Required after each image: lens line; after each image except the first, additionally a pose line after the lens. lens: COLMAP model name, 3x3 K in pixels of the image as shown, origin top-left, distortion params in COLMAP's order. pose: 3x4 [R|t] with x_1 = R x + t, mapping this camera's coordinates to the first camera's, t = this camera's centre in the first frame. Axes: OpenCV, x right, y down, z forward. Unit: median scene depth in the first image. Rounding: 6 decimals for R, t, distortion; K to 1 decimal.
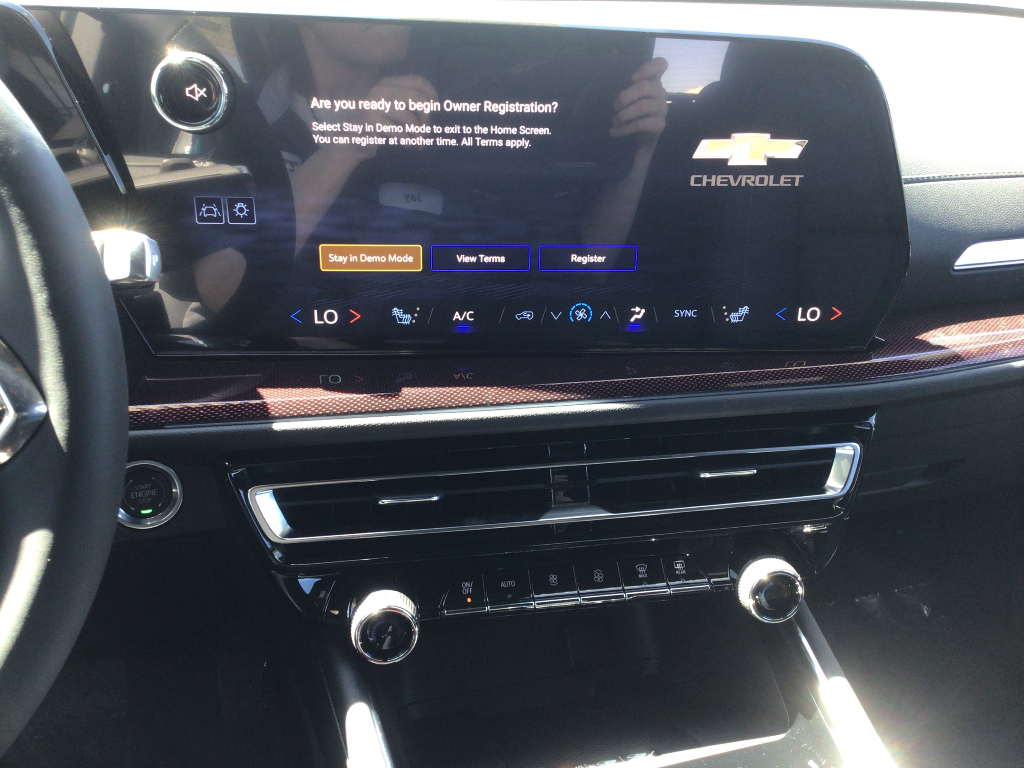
lens RADIAL K [[936.1, 0, 514.8], [0, 936.1, 379.0], [0, 0, 1]] dist [0.045809, 0.000000]
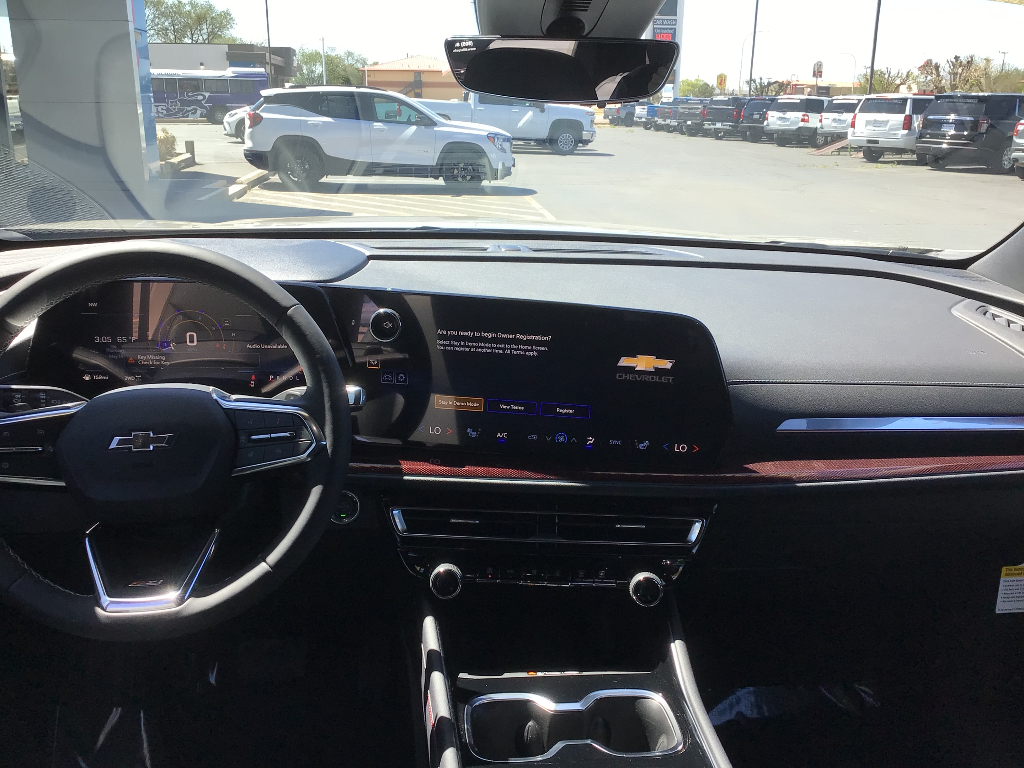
lens RADIAL K [[936.1, 0, 510.4], [0, 936.1, 385.0], [0, 0, 1]] dist [0.045809, 0.000000]
pose [[0.982034, 0.061825, -0.178288, 0.326408], [-0.090796, 0.983059, -0.159218, 0.151148], [0.165424, 0.172545, 0.971011, -1.002084]]
